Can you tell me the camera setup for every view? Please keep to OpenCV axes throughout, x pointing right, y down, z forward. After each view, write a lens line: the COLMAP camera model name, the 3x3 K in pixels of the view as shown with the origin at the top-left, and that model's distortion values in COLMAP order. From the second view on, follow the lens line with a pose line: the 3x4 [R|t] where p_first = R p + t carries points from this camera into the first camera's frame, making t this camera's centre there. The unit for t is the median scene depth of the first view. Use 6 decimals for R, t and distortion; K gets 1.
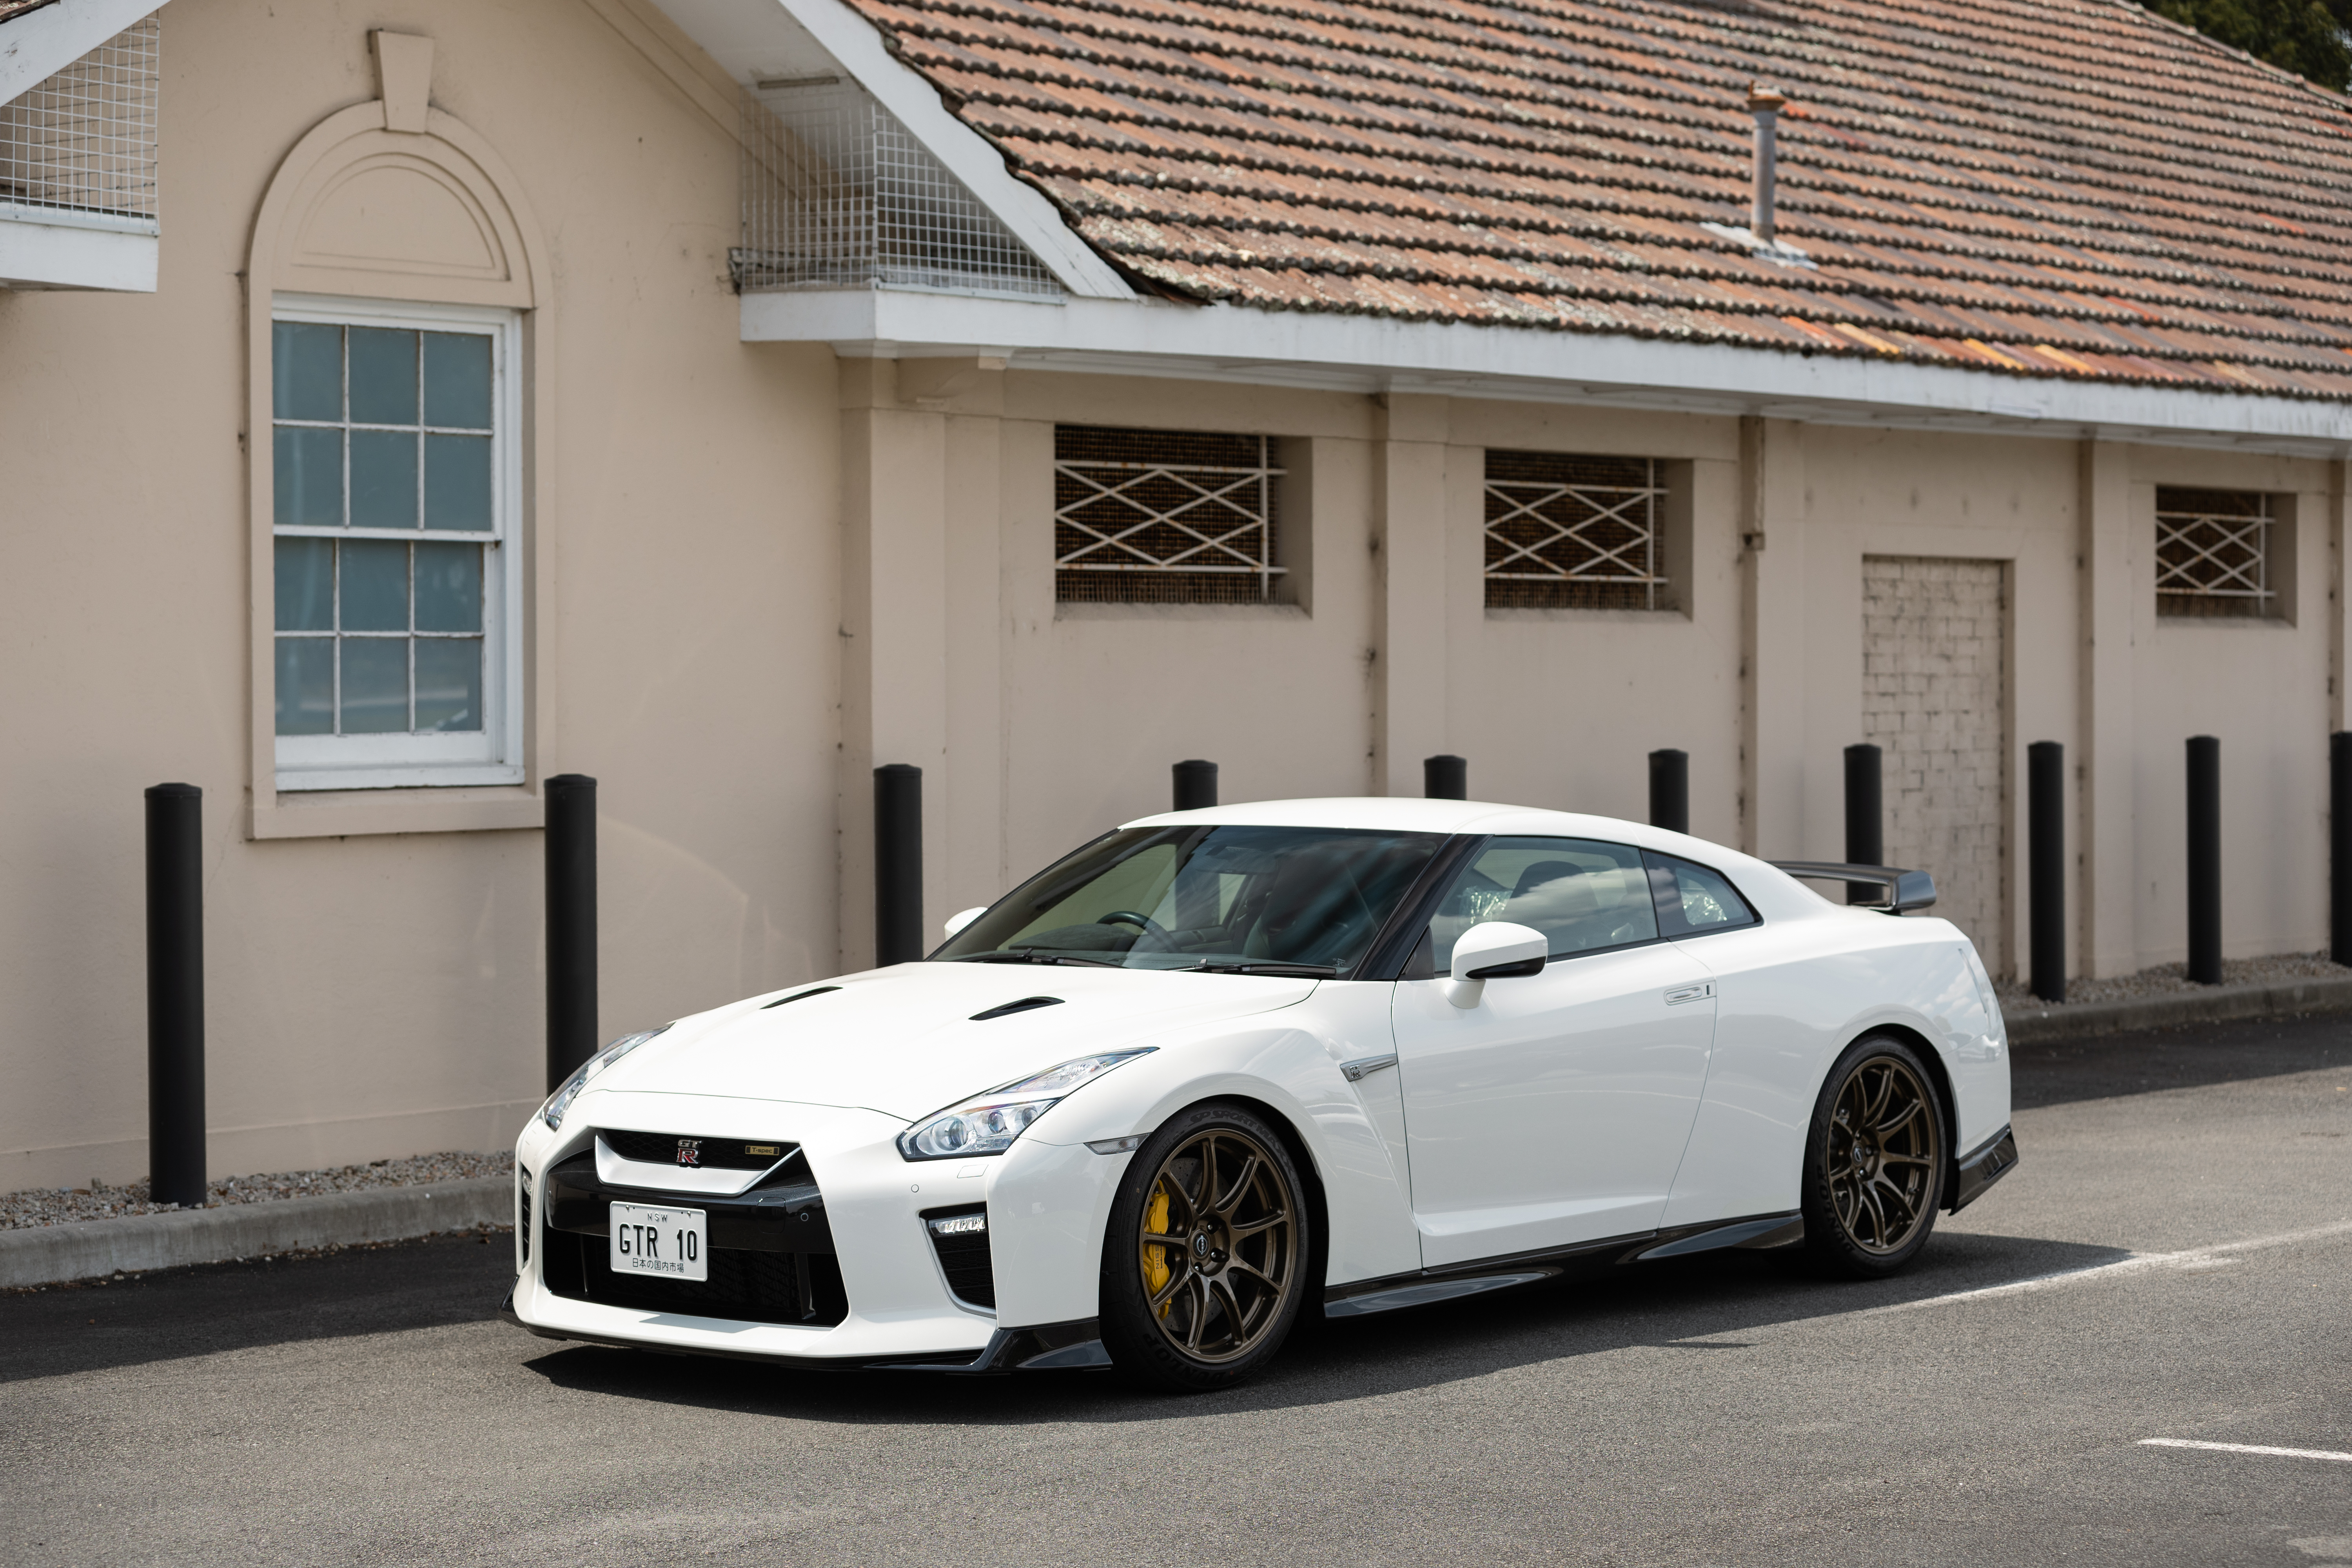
lens RADIAL K [[4963.3, 0, 1176.0], [0, 4963.3, 784.0], [0, 0, 1]] dist [0.084992, -0.810169]
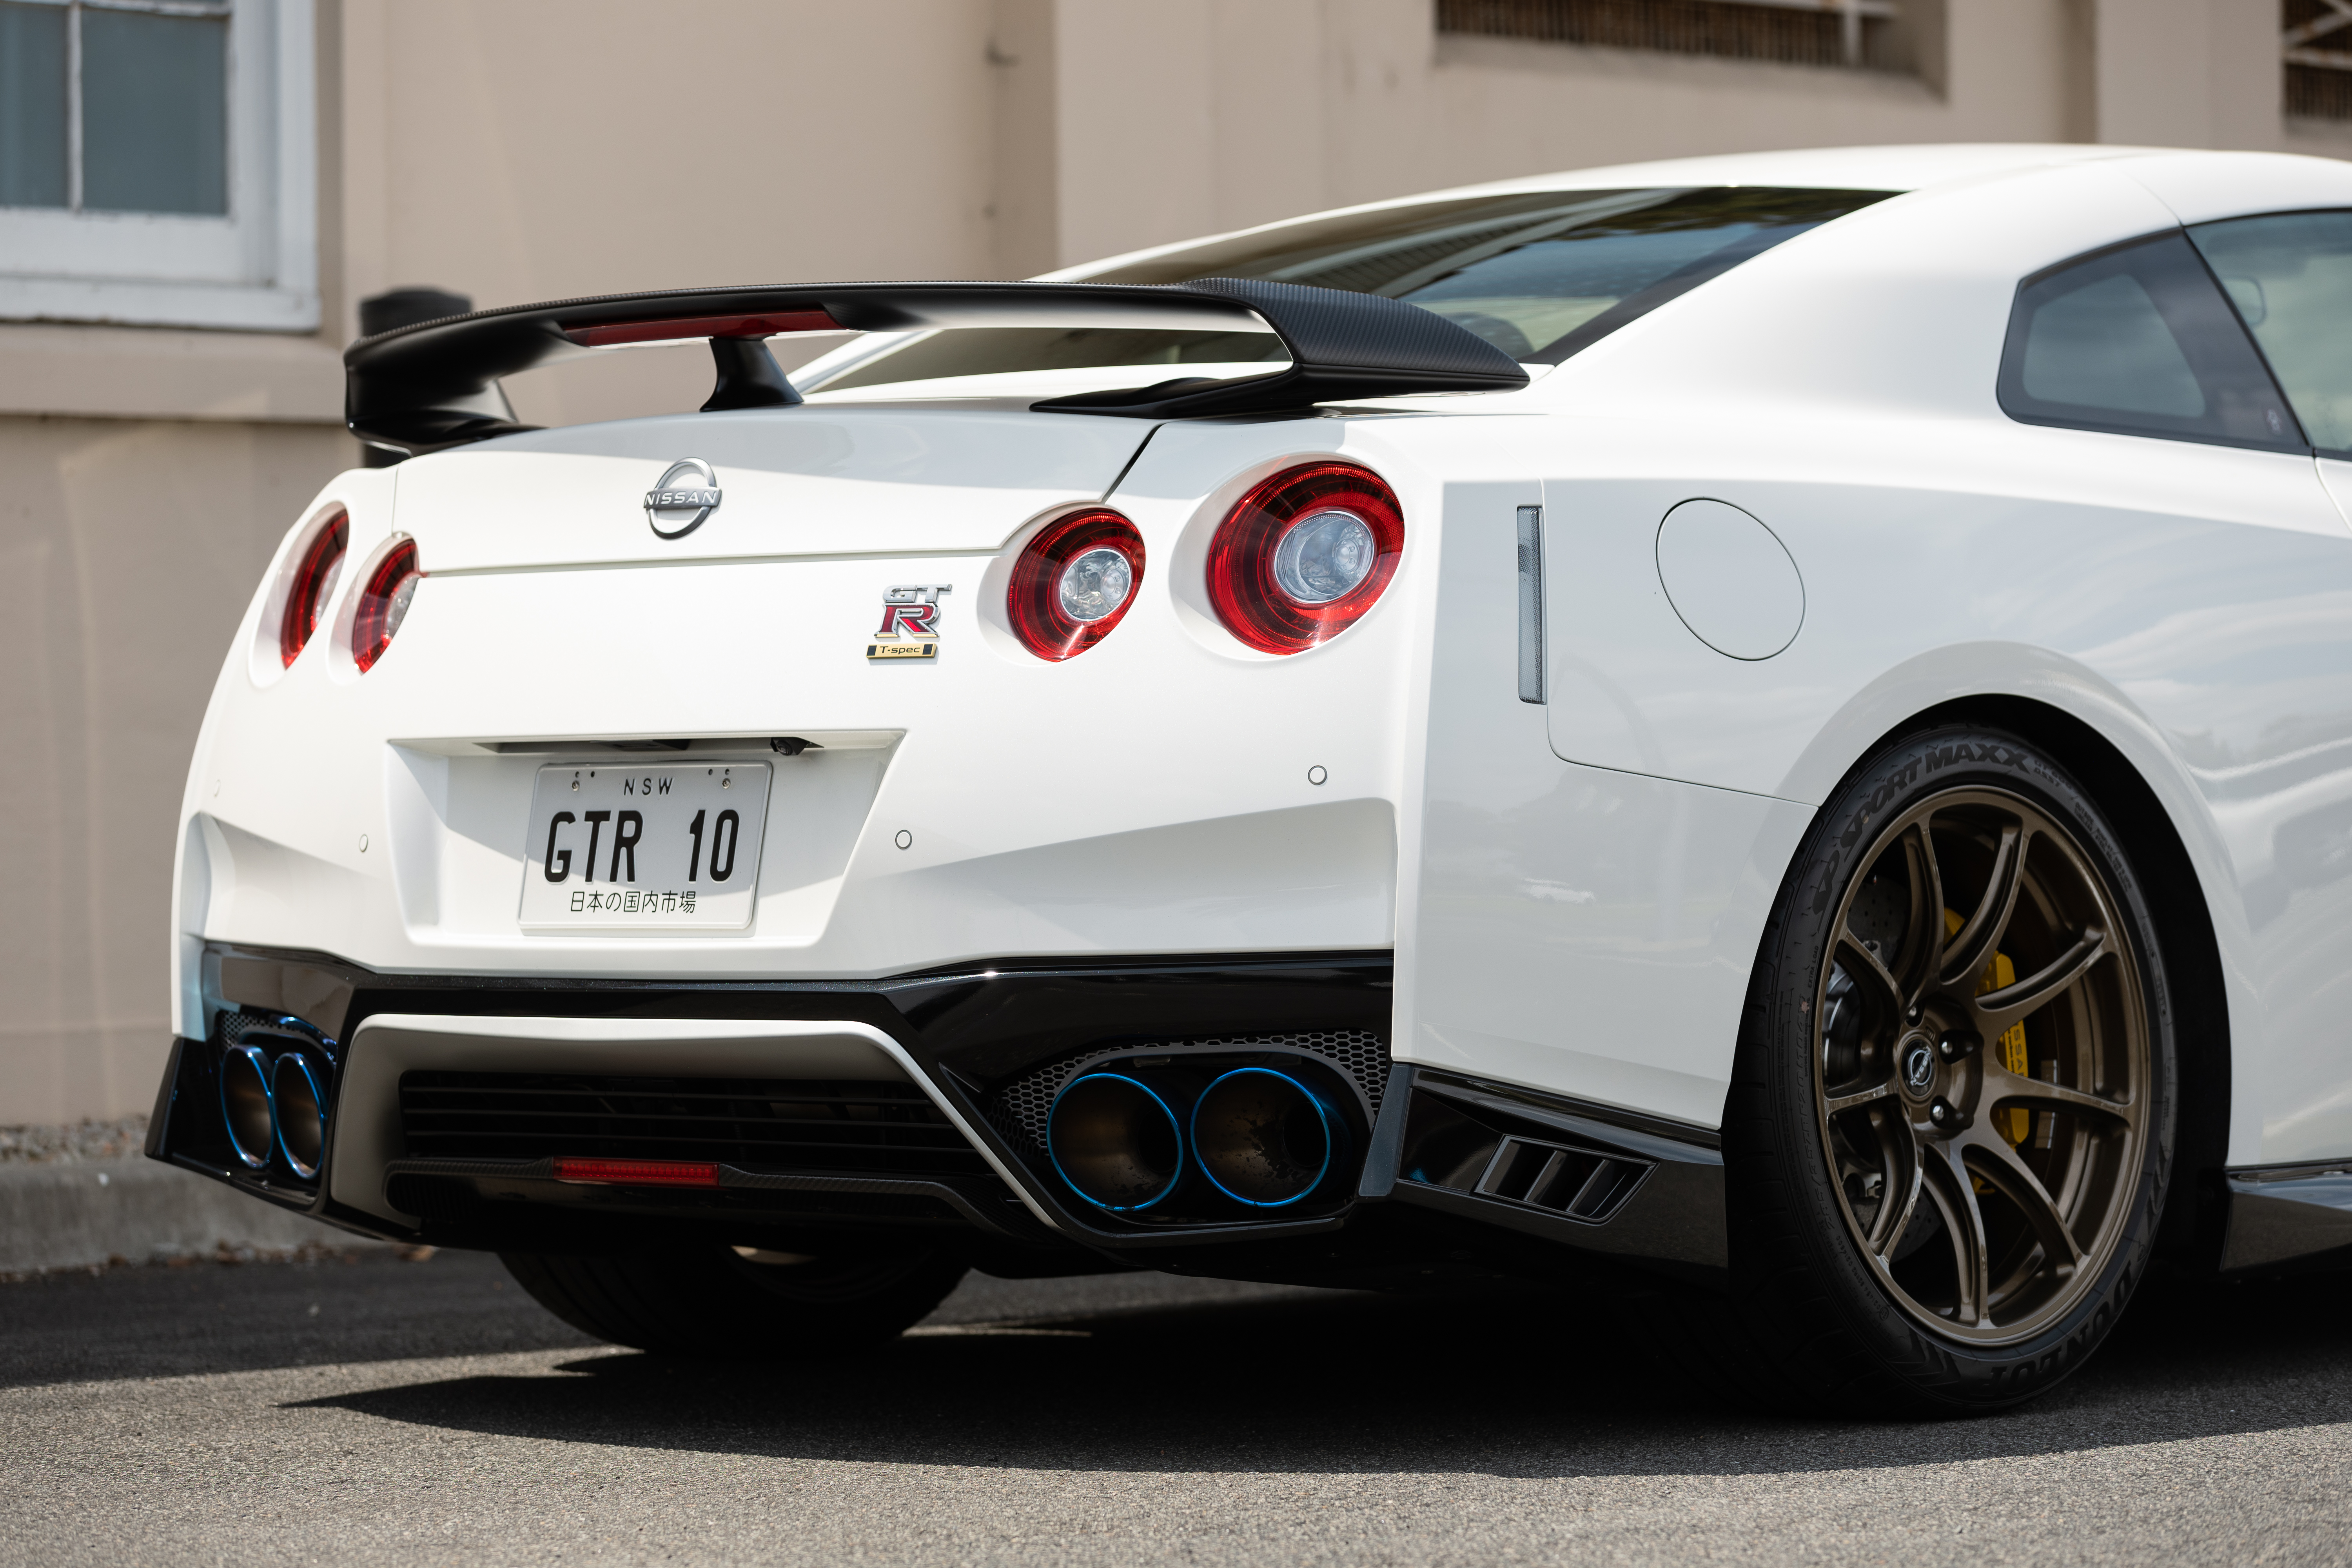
lens RADIAL K [[7909.2, 0, 1176.0], [0, 7909.2, 784.0], [0, 0, 1]] dist [0.052763, -1.512797]
pose [[0.999306, -0.011362, -0.035478, -0.025553], [0.010537, 0.999671, -0.023380, 0.060643], [0.035732, 0.022990, 0.999097, 0.266594]]
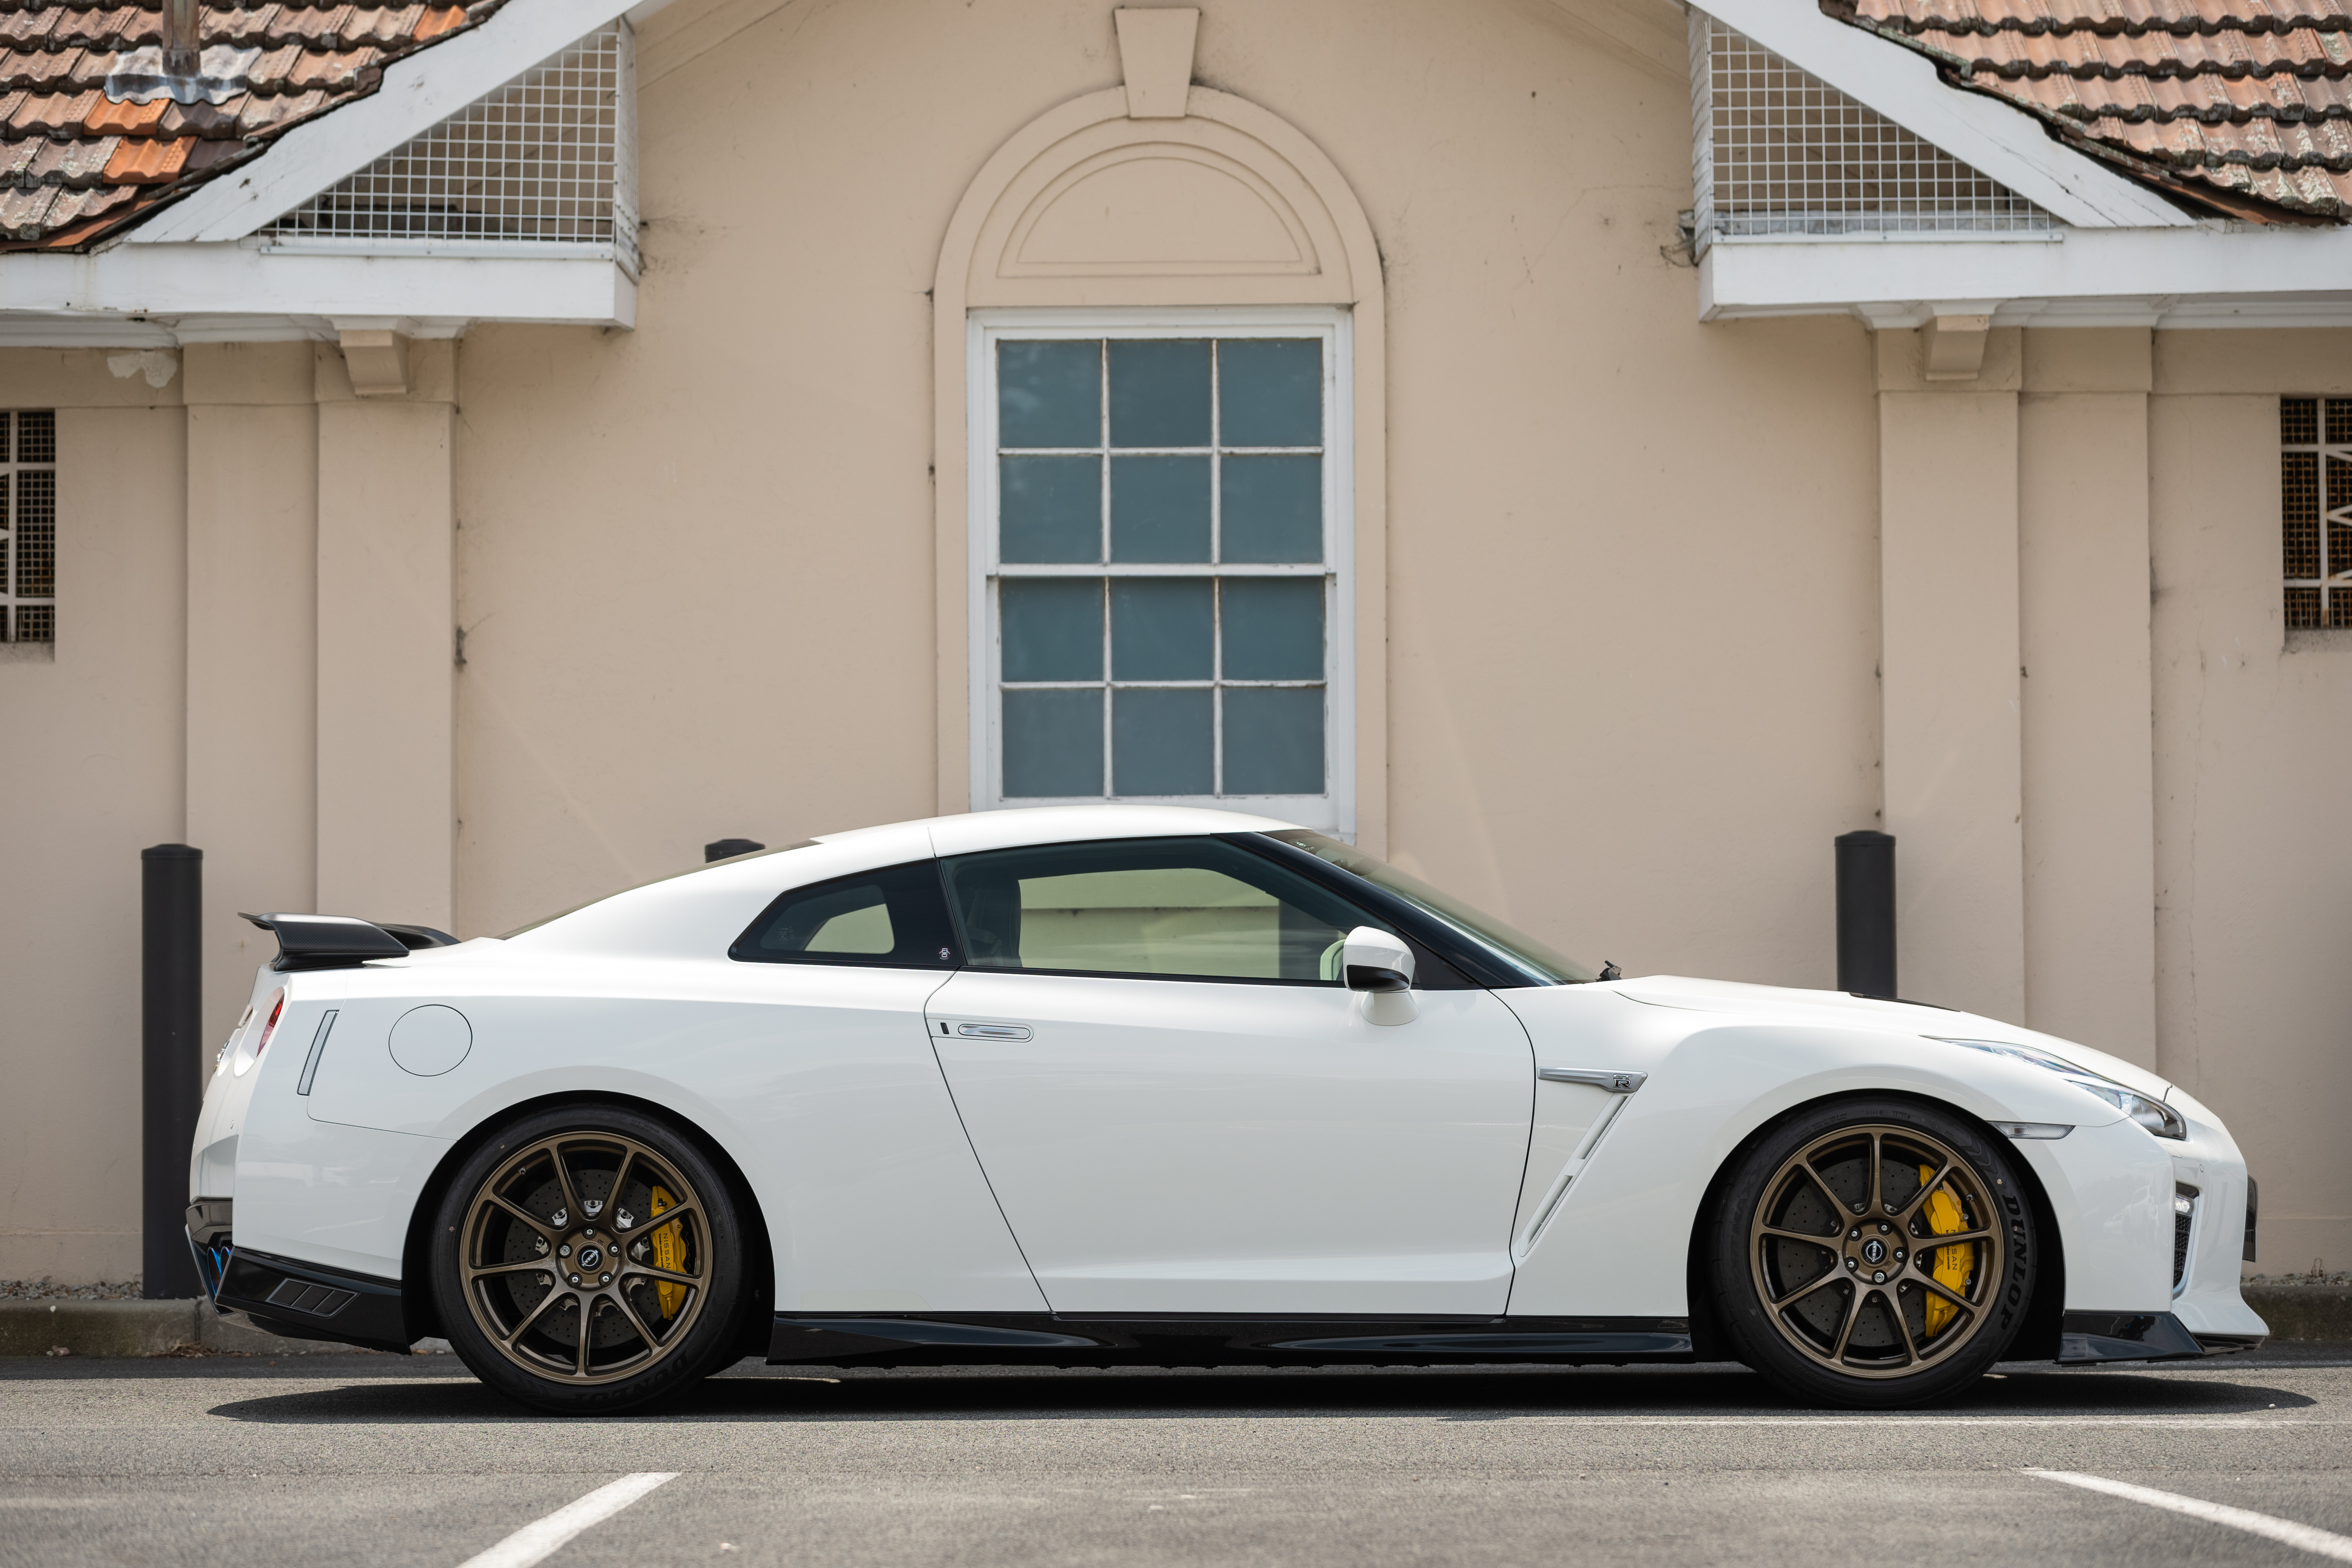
lens RADIAL K [[6975.8, 0, 1176.0], [0, 6975.8, 784.0], [0, 0, 1]] dist [0.148661, -3.284423]
pose [[0.633652, -0.031643, -0.772971, 0.784347], [-0.013893, 0.998537, -0.052265, 0.051361], [0.773494, 0.043857, 0.632285, 0.213333]]
